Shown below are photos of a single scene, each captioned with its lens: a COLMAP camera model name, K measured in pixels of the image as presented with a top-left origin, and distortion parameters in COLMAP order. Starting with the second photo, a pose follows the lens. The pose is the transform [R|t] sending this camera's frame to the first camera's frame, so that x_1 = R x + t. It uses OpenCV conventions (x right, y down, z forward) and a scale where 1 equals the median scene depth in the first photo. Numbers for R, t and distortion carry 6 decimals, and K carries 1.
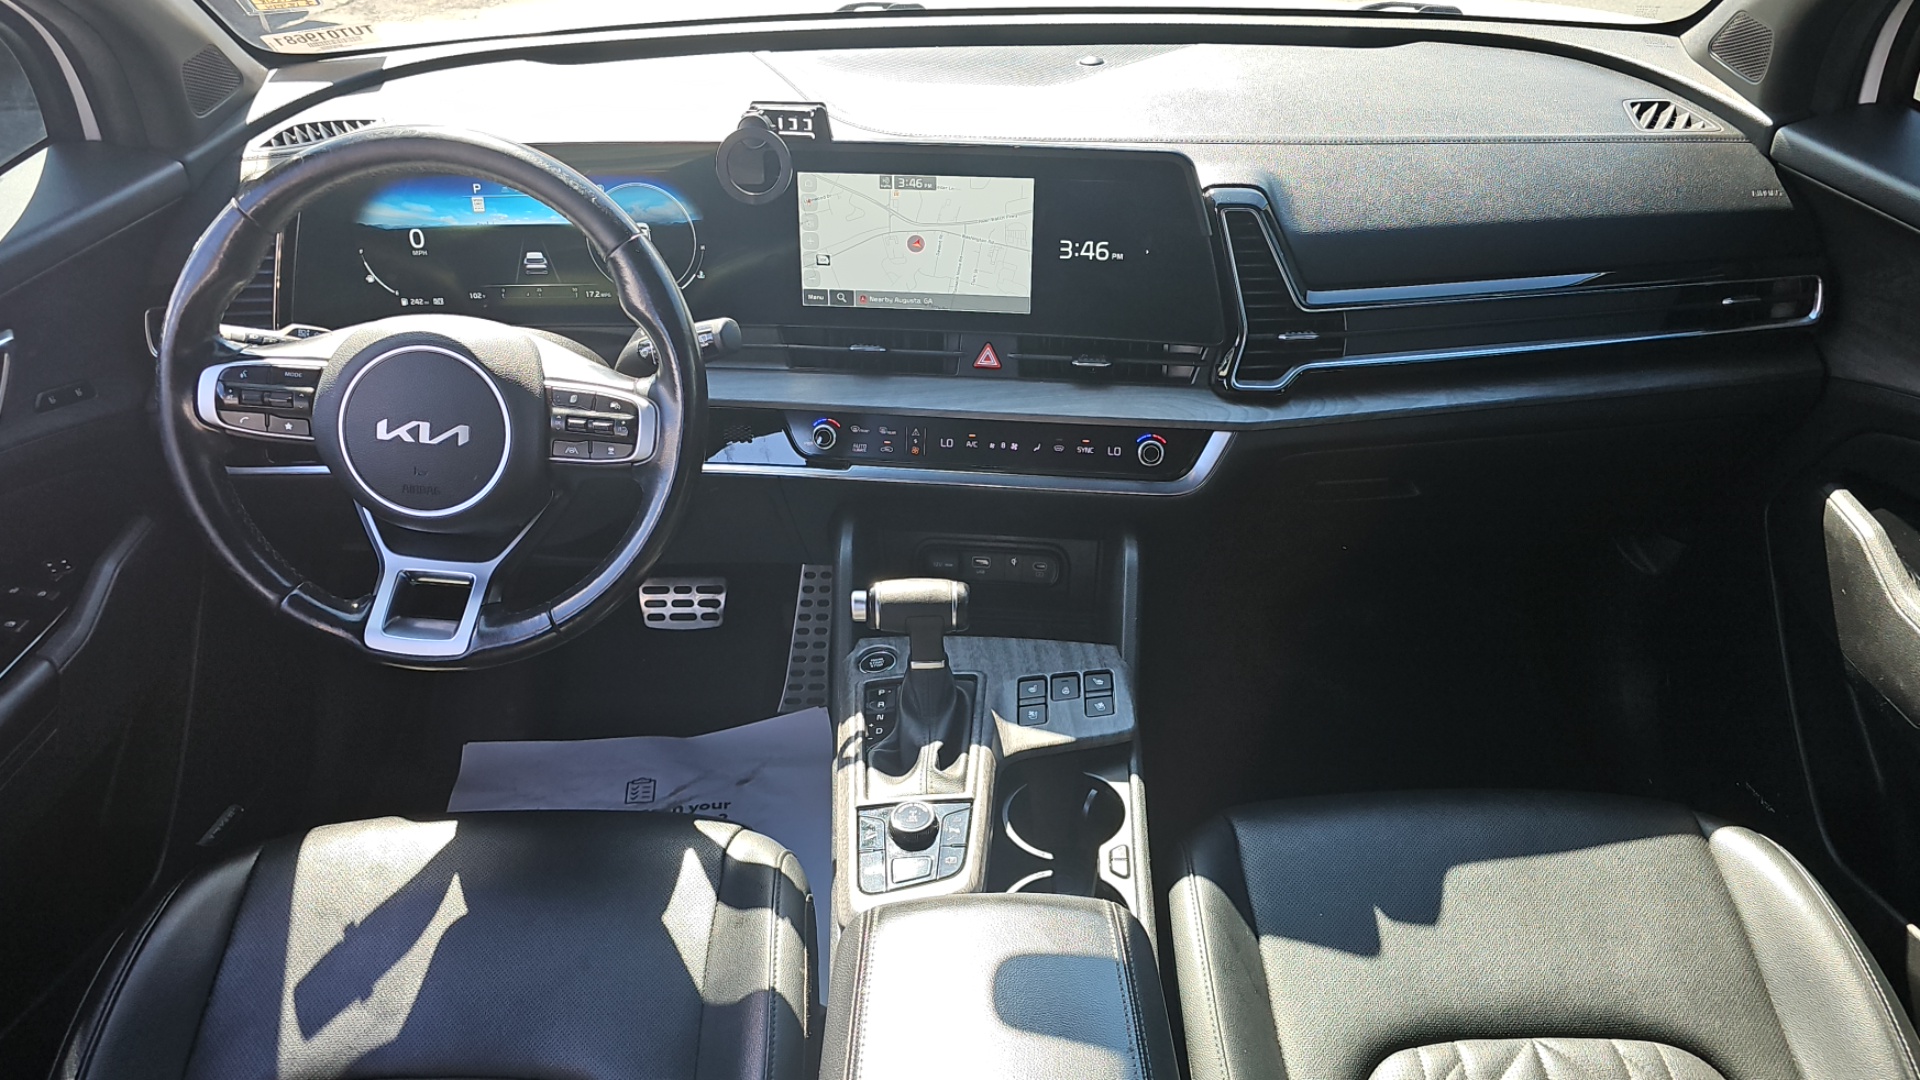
lens RADIAL K [[1404.4, 0, 974.3], [0, 1404.4, 547.8], [0, 0, 1]] dist [0.060984, -0.079090]
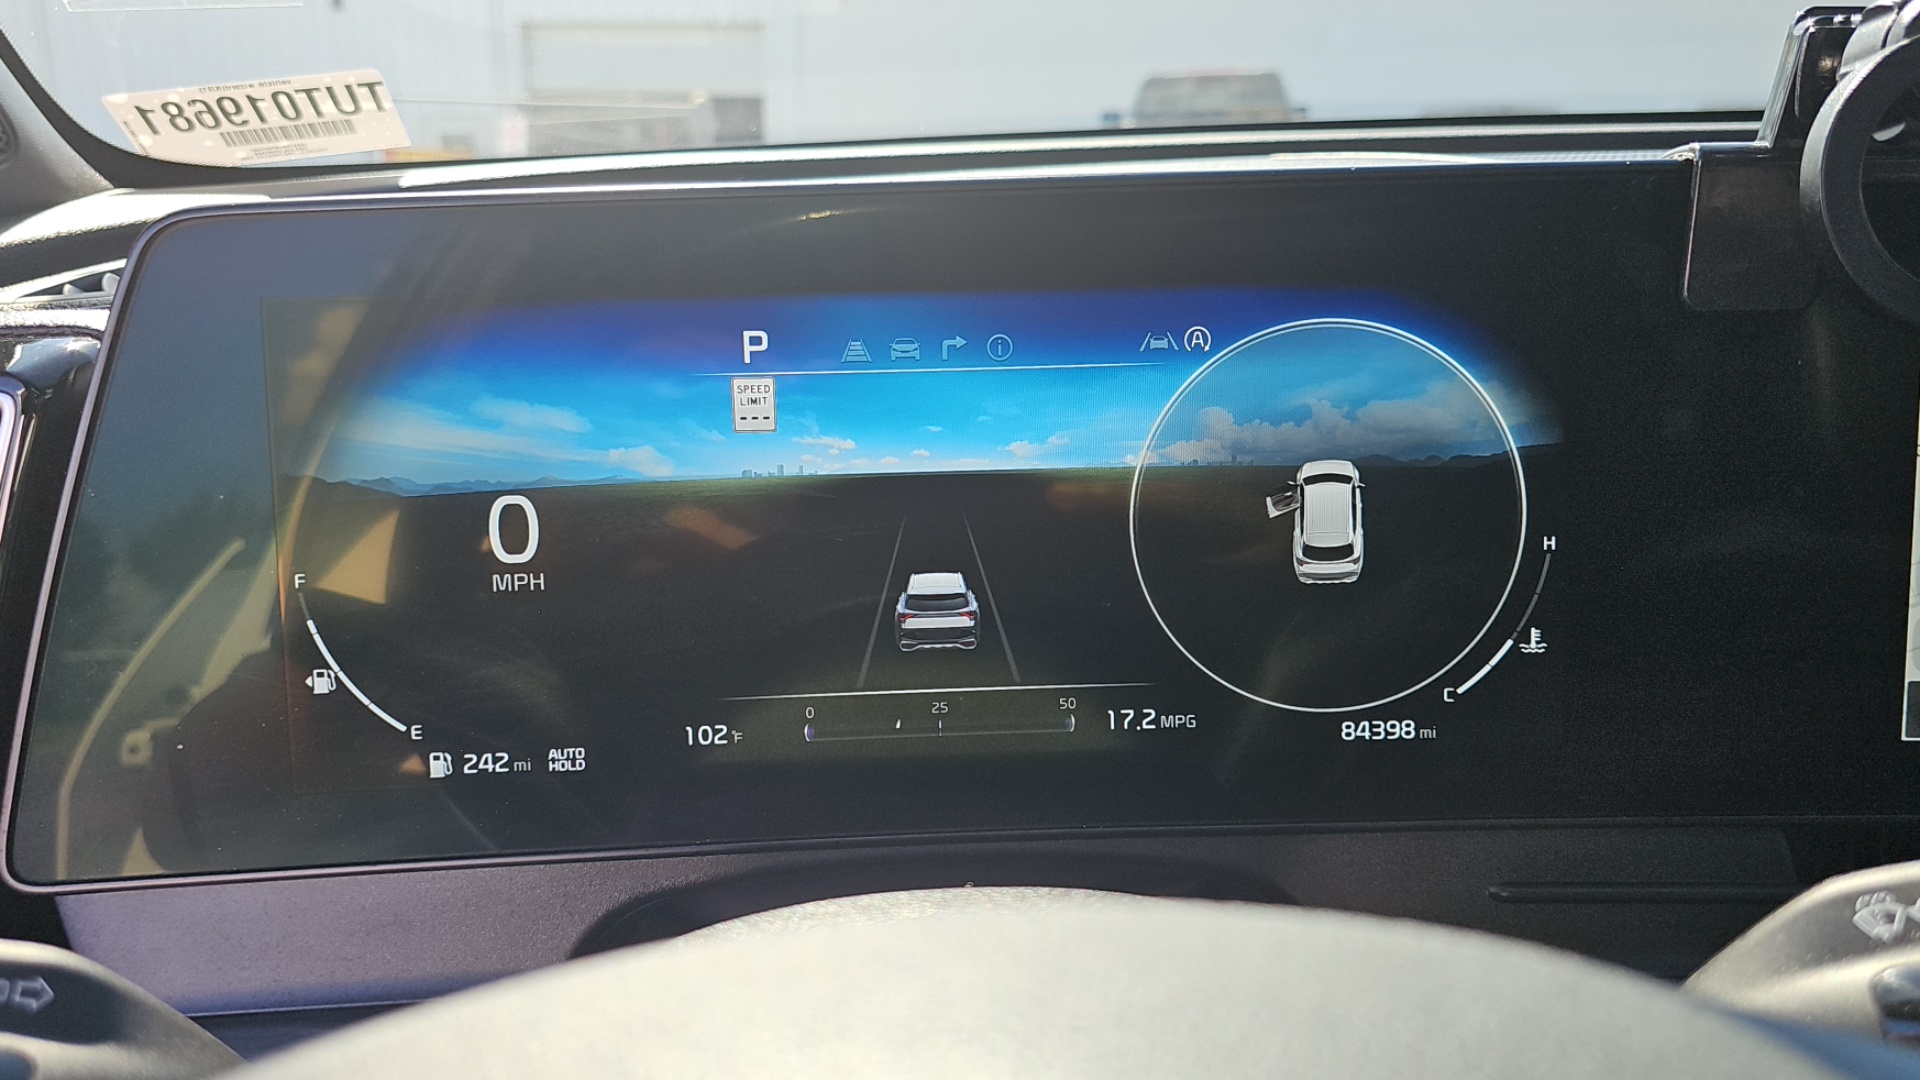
lens RADIAL K [[1404.4, 0, 946.8], [0, 1404.4, 529.2], [0, 0, 1]] dist [0.060984, -0.079090]
pose [[0.999213, -0.014743, 0.036811, -0.337614], [0.025500, 0.949815, -0.311770, -0.139443], [-0.030367, 0.312464, 0.949444, 0.781130]]
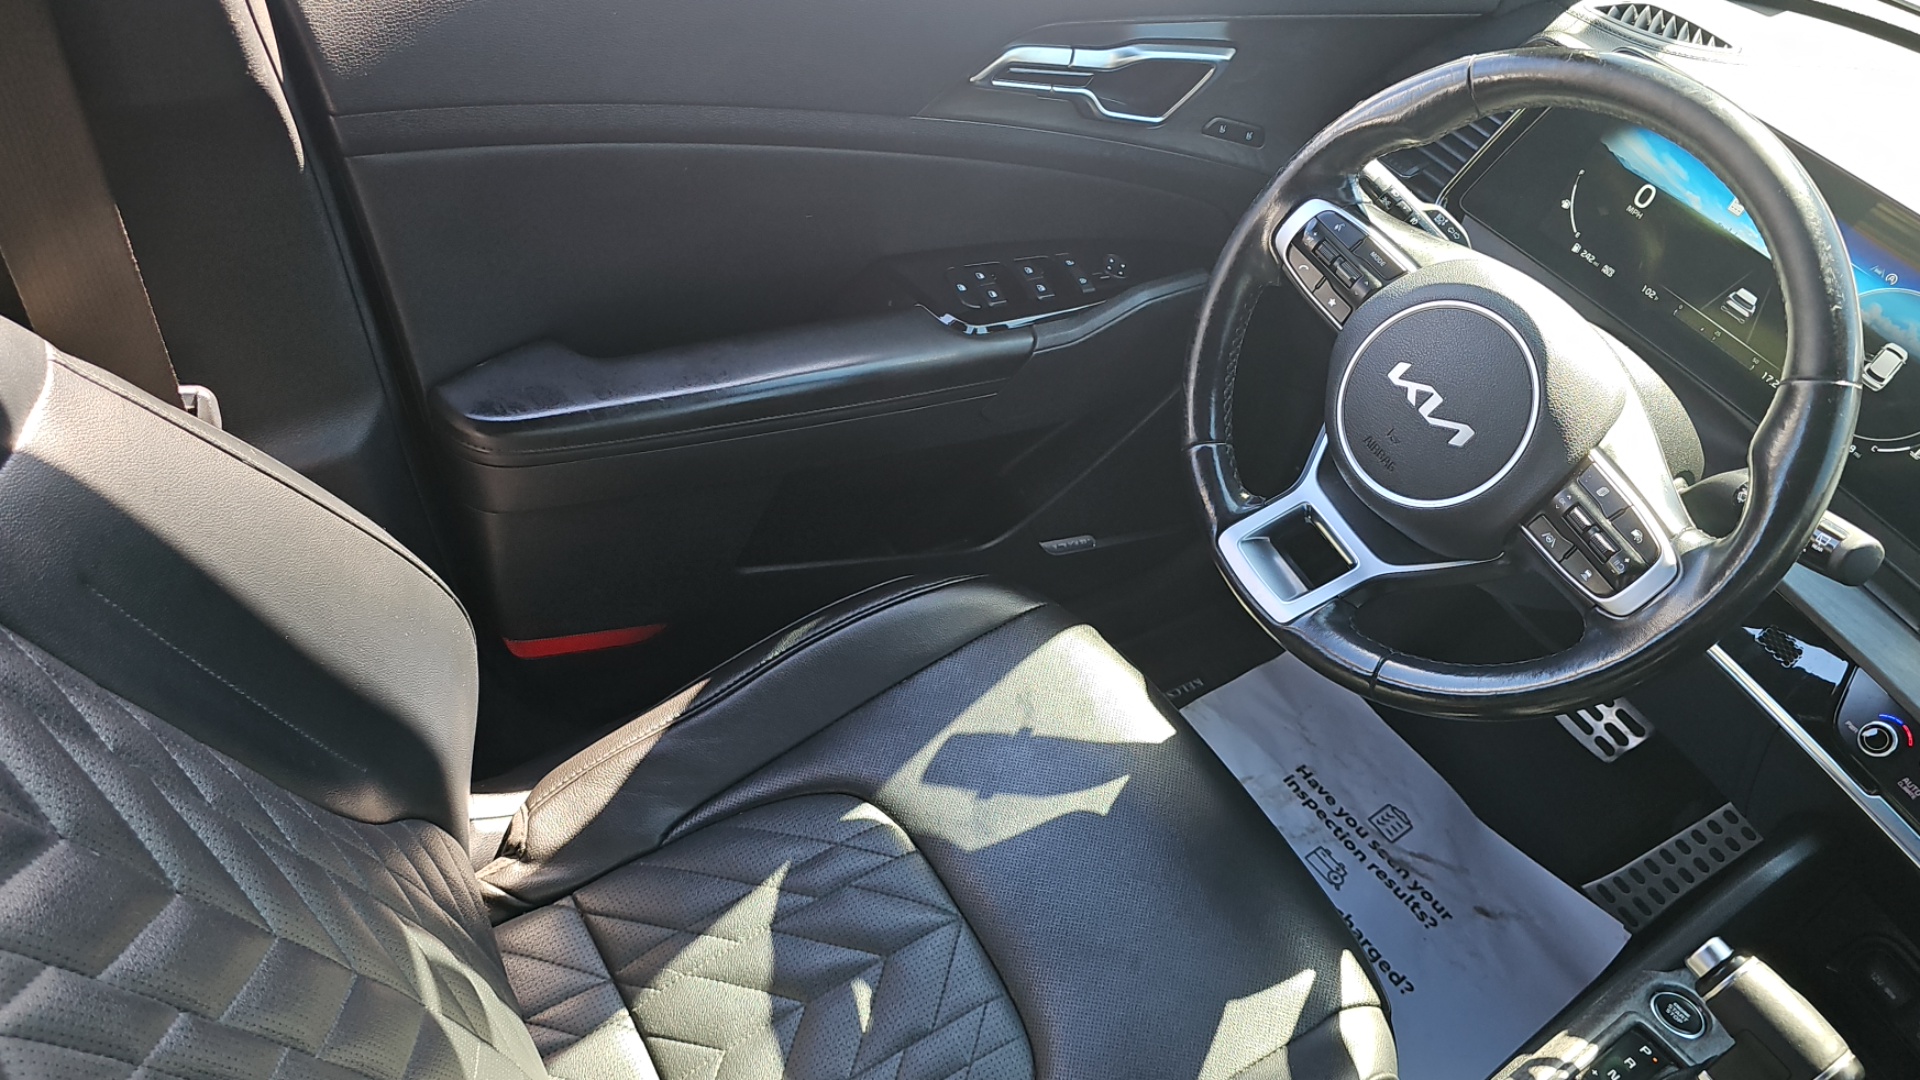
lens RADIAL K [[1404.4, 0, 977.1], [0, 1404.4, 524.4], [0, 0, 1]] dist [0.060984, -0.079090]
pose [[0.514718, 0.670660, -0.534116, -0.034562], [-0.618489, 0.721886, 0.310407, -0.104342], [0.593749, 0.170573, 0.786363, 0.181005]]
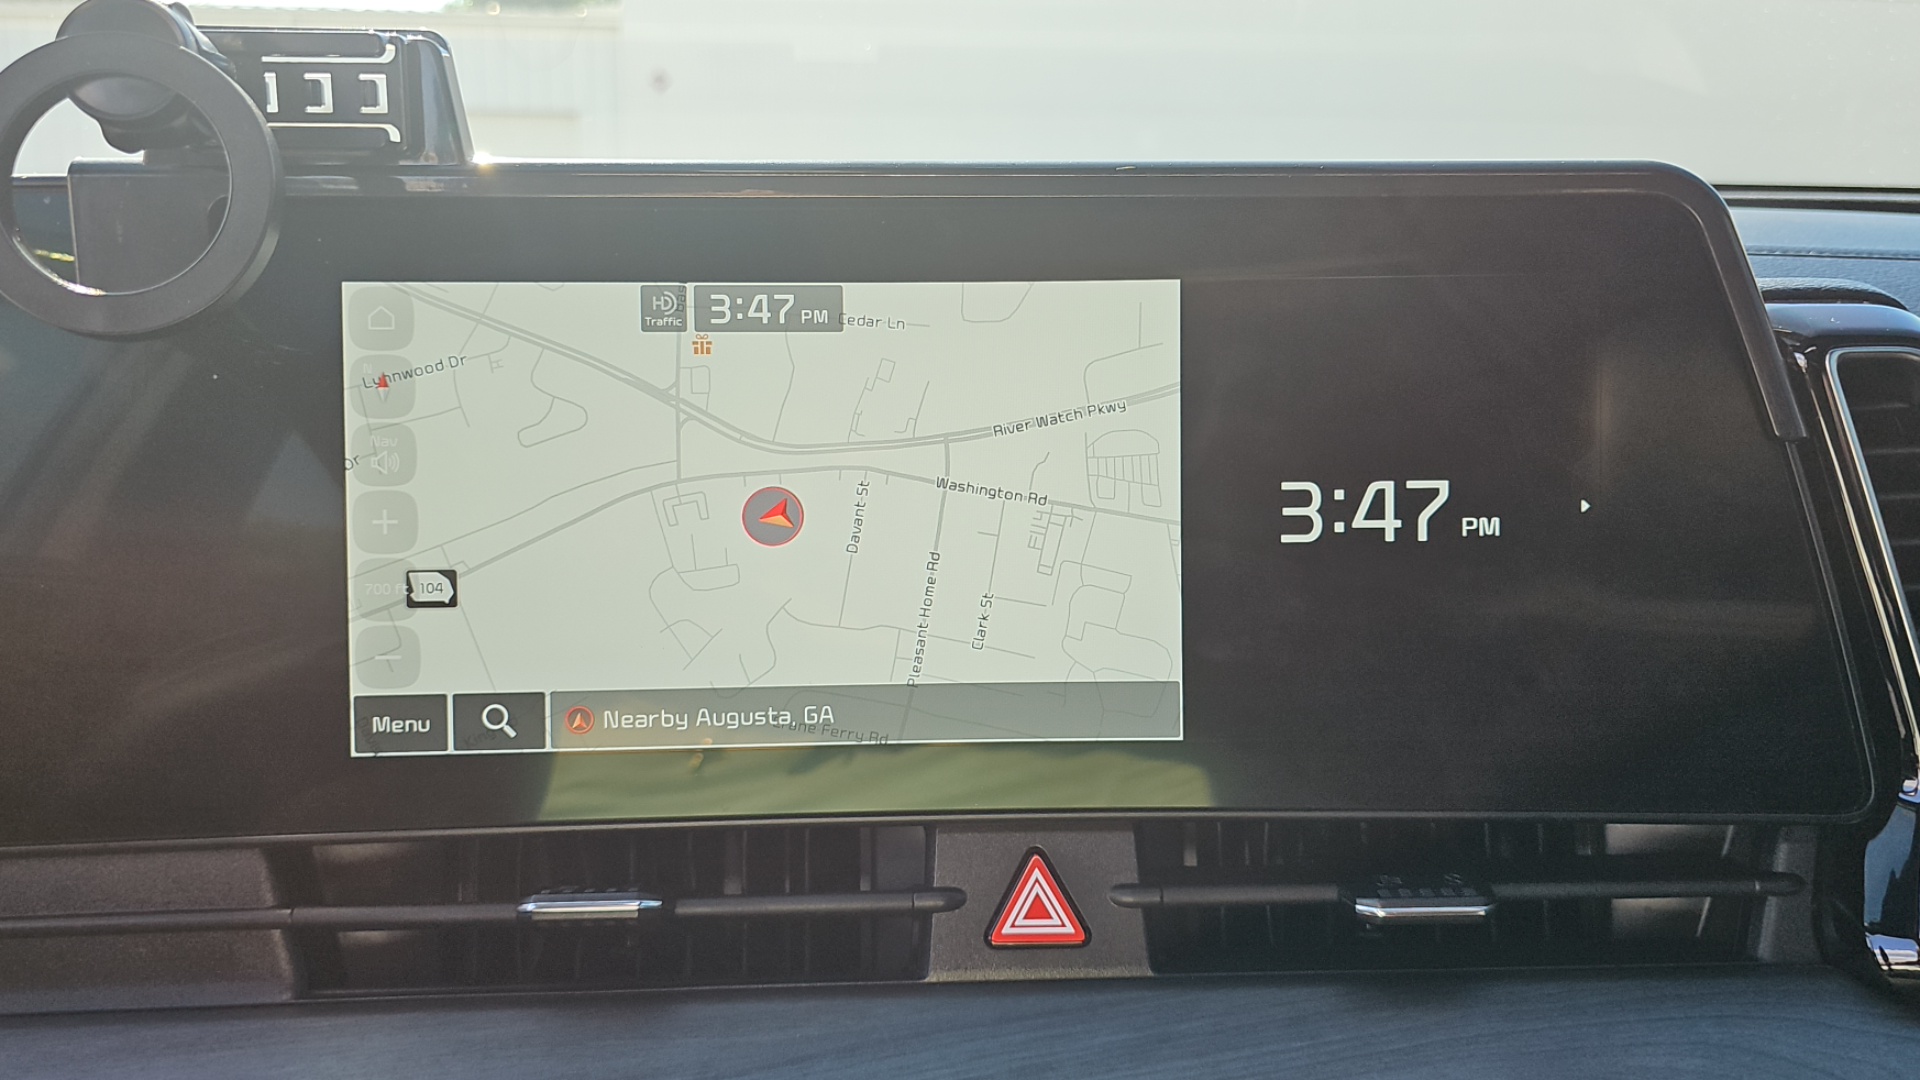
lens RADIAL K [[1379.9, 0, 964.1], [0, 1379.9, 532.2], [0, 0, 1]] dist [0.023216, -0.010702]
pose [[0.986693, -0.024311, 0.160769, -0.050243], [0.081296, 0.930060, -0.358301, -0.114816], [-0.140814, 0.366603, 0.919660, 0.770441]]
